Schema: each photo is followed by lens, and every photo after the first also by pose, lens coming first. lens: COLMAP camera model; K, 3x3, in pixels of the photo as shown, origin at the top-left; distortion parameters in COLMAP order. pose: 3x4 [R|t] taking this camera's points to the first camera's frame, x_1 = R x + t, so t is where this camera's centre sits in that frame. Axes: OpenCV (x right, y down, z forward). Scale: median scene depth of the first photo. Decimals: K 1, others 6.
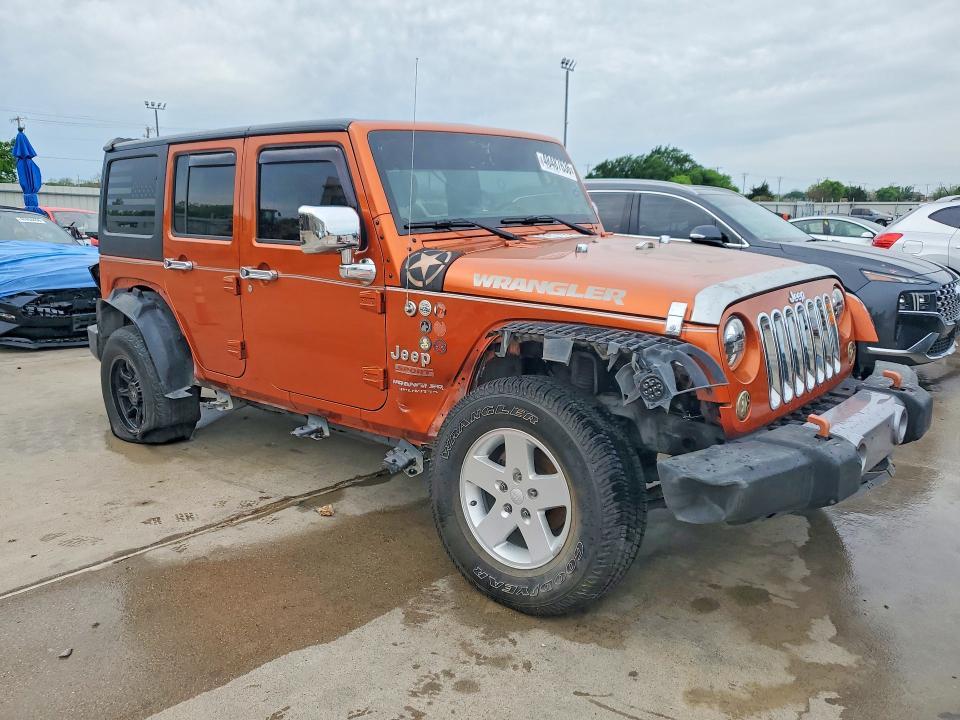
lens RADIAL K [[747.6, 0, 467.1], [0, 747.6, 358.6], [0, 0, 1]] dist [0.011538, 0.010361]
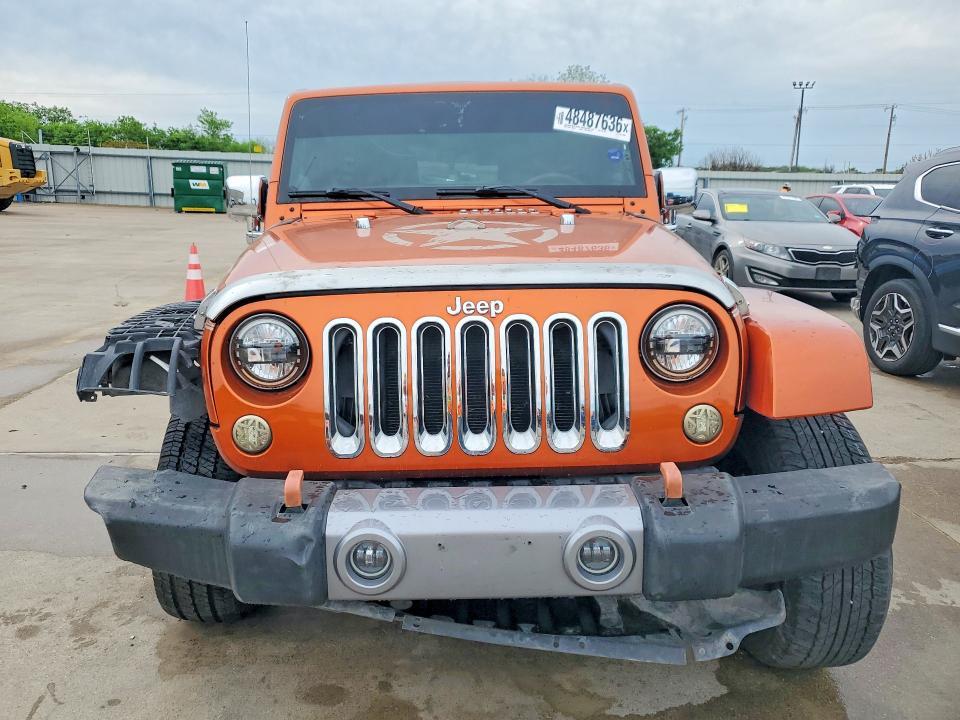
lens RADIAL K [[747.6, 0, 467.1], [0, 747.6, 358.6], [0, 0, 1]] dist [0.011538, 0.010361]
pose [[0.697784, 0.160549, -0.698084, 0.689835], [-0.145123, 0.986034, 0.081713, -0.070061], [0.701453, 0.044290, 0.711338, 0.419720]]
